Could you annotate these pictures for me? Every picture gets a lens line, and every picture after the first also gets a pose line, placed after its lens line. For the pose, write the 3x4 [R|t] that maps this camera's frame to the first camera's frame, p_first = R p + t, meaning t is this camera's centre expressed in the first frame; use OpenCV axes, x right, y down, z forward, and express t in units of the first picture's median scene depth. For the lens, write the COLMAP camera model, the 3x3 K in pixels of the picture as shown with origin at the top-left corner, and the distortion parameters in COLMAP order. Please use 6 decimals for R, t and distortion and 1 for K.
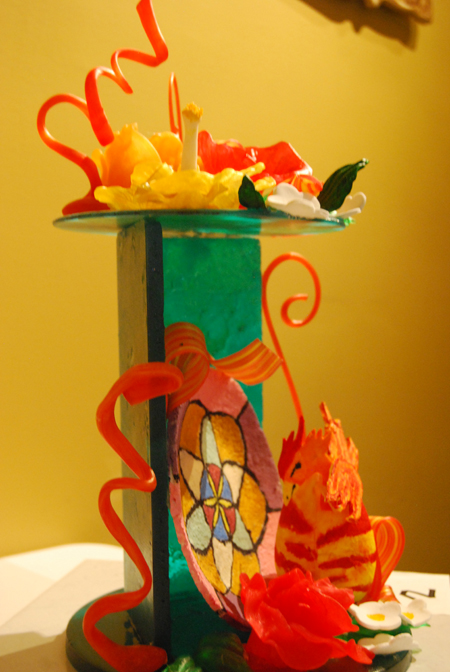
lens RADIAL K [[921.4, 0, 225.0], [0, 921.4, 336.1], [0, 0, 1]] dist [-0.007902, 0.000000]
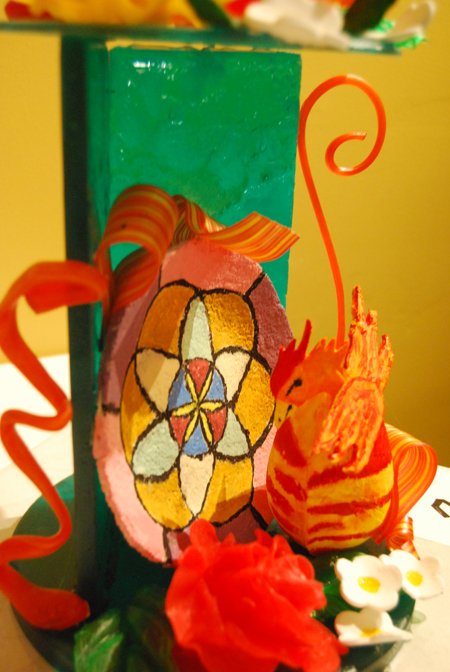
lens RADIAL K [[760.0, 0, 225.2], [0, 760.0, 336.1], [0, 0, 1]] dist [-0.056643, 0.000000]
pose [[0.976434, 0.120353, -0.179140, 0.126899], [-0.059739, 0.948358, 0.311527, -0.085724], [0.207382, -0.293484, 0.933199, 0.410559]]
